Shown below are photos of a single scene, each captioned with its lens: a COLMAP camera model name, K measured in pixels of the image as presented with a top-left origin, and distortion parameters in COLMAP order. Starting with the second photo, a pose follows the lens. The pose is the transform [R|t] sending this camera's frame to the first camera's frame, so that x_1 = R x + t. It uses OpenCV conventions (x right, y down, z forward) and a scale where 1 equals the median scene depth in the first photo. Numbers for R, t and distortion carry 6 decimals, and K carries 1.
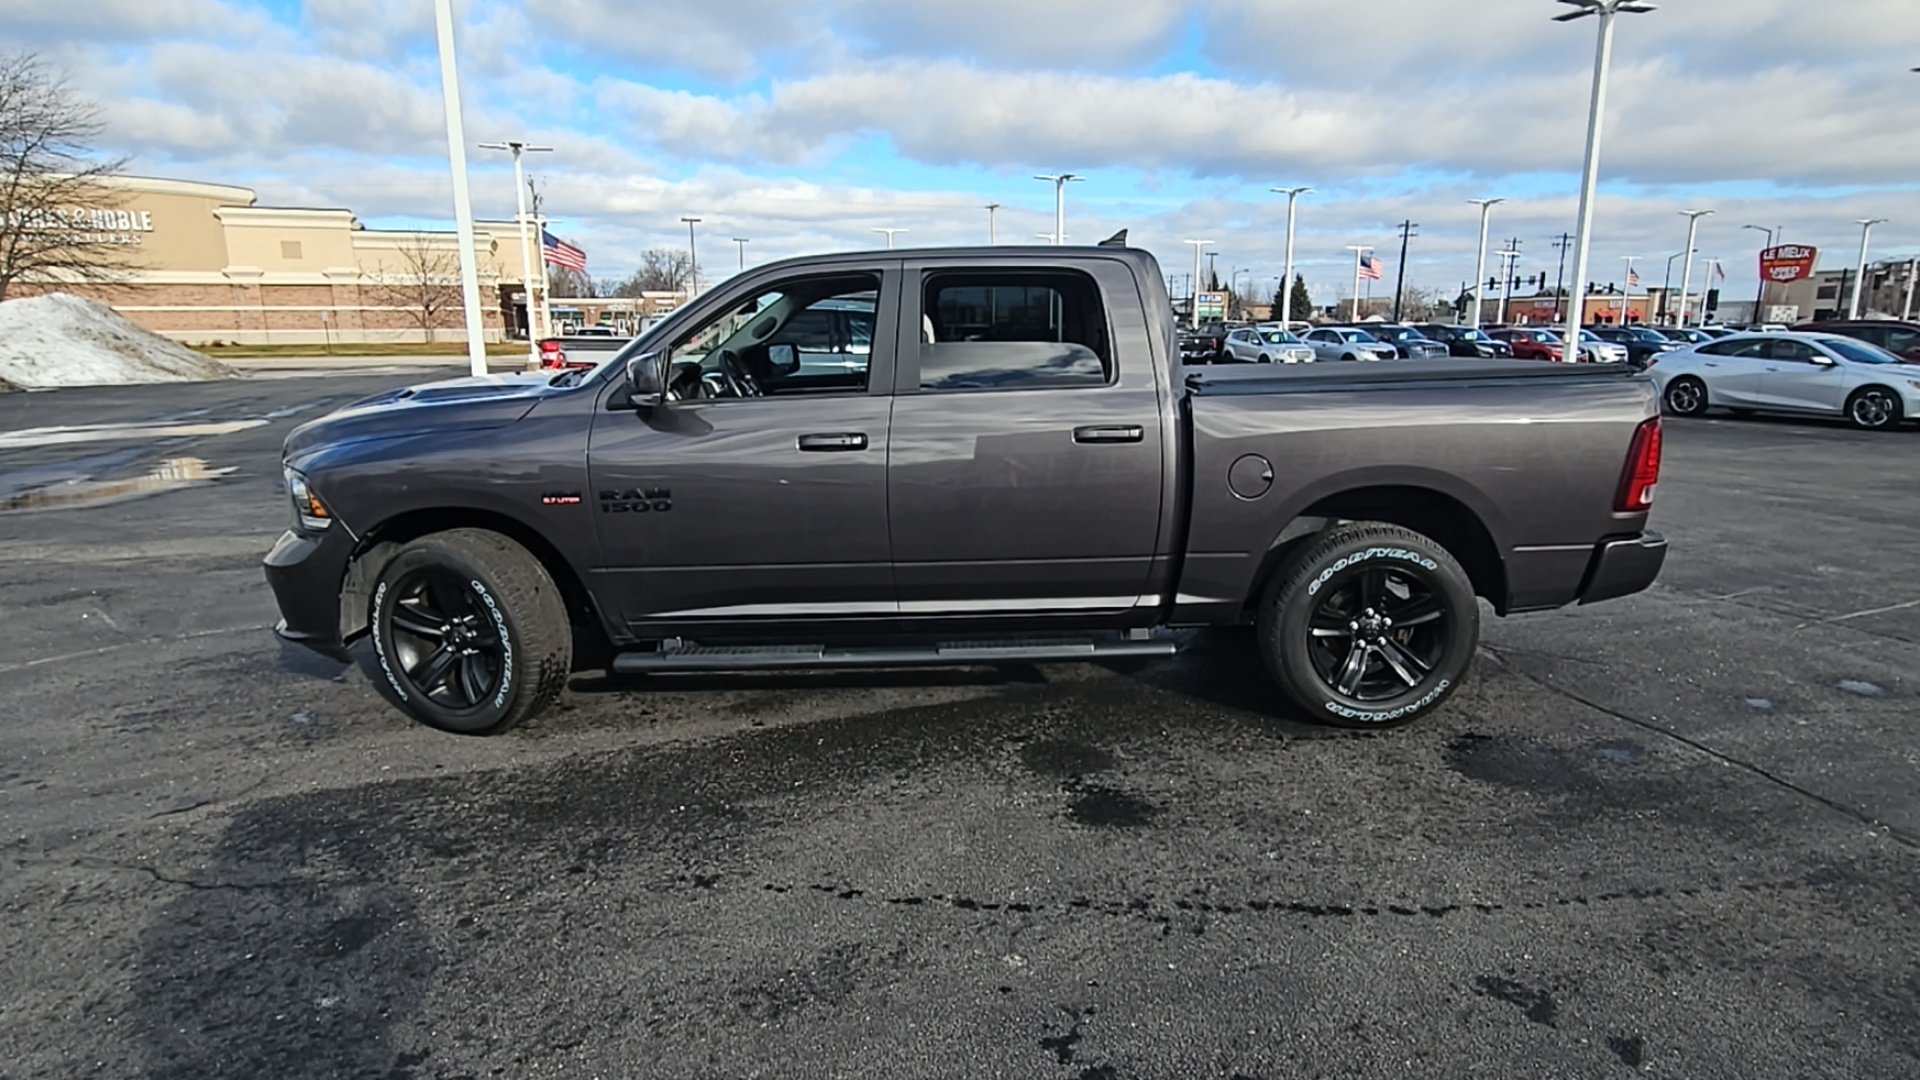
lens RADIAL K [[1048.5, 0, 981.4], [0, 1048.5, 543.5], [0, 0, 1]] dist [0.003921, -0.001826]
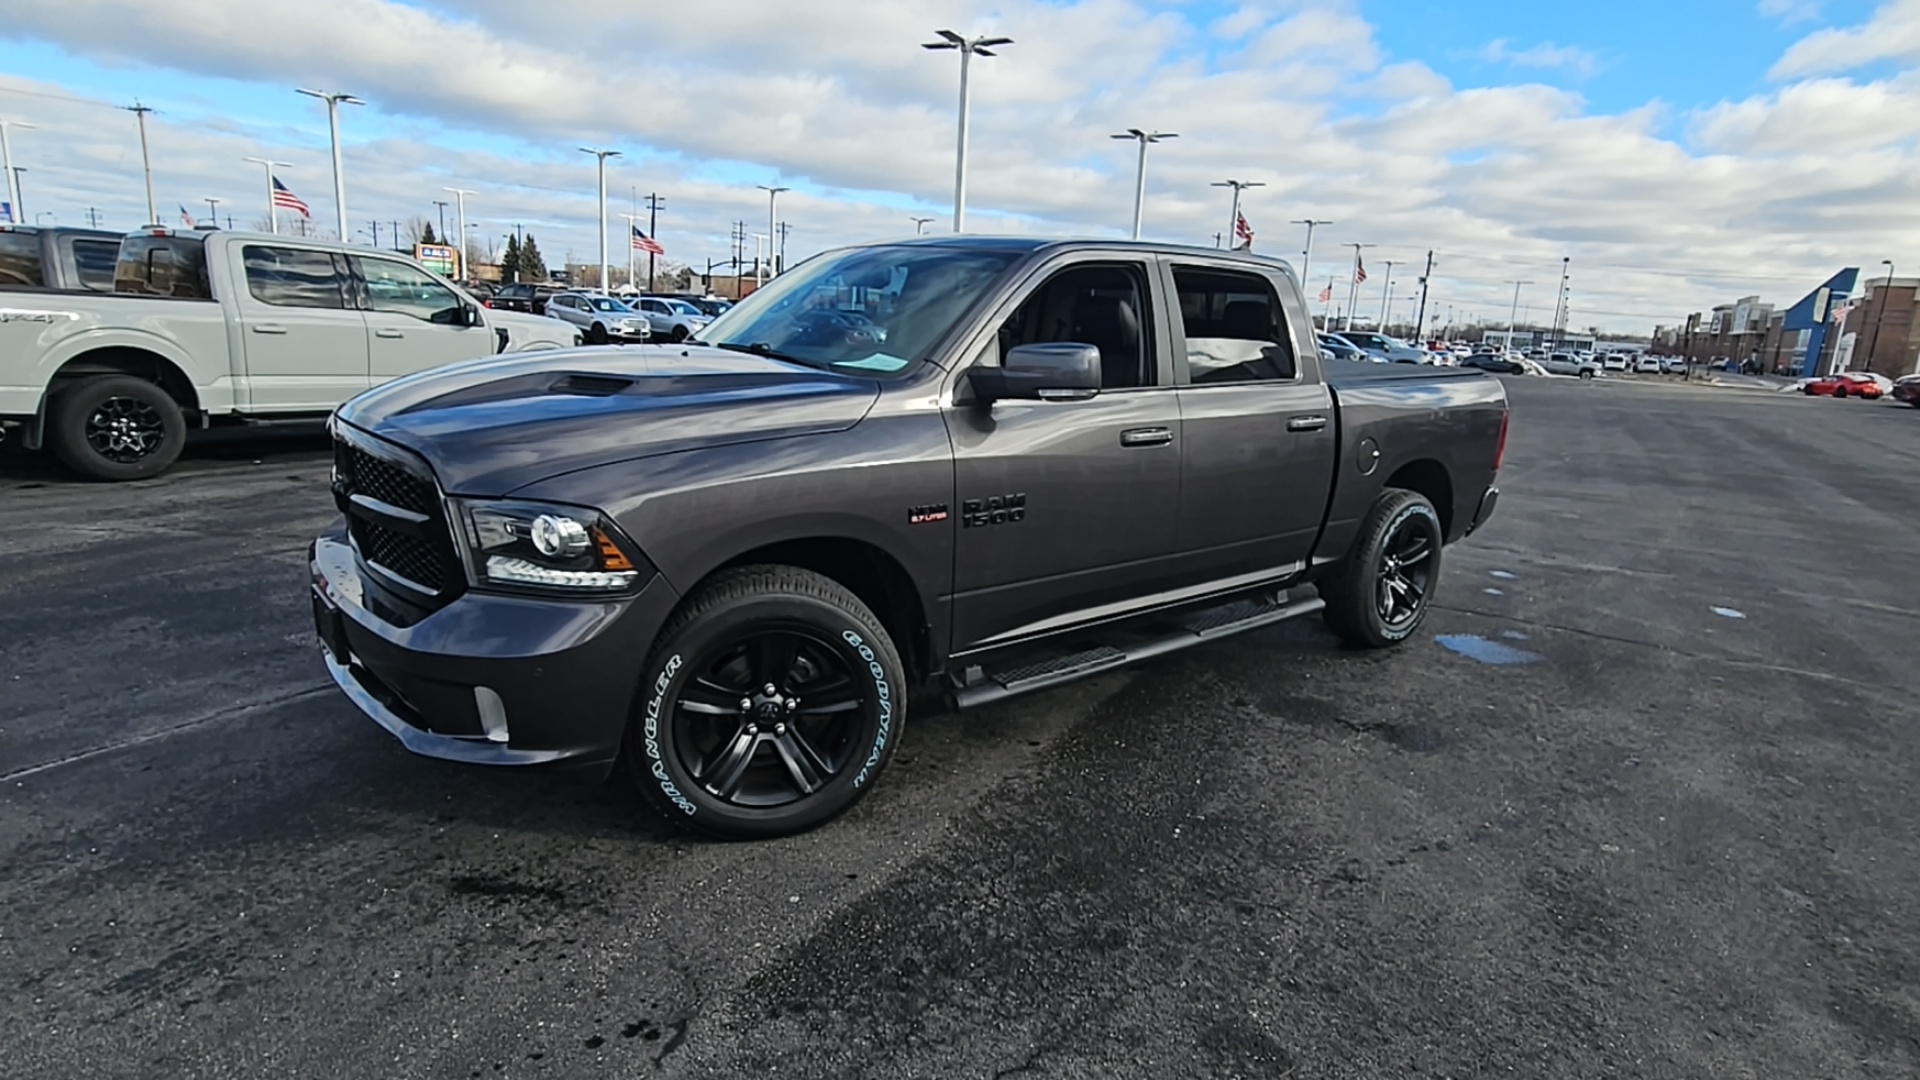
lens RADIAL K [[1048.5, 0, 983.7], [0, 1048.5, 529.6], [0, 0, 1]] dist [0.003921, -0.001826]
pose [[0.765626, -0.084445, 0.637719, -0.830383], [0.073628, 0.996335, 0.043537, -0.060225], [-0.639058, 0.013621, 0.769038, 0.316685]]
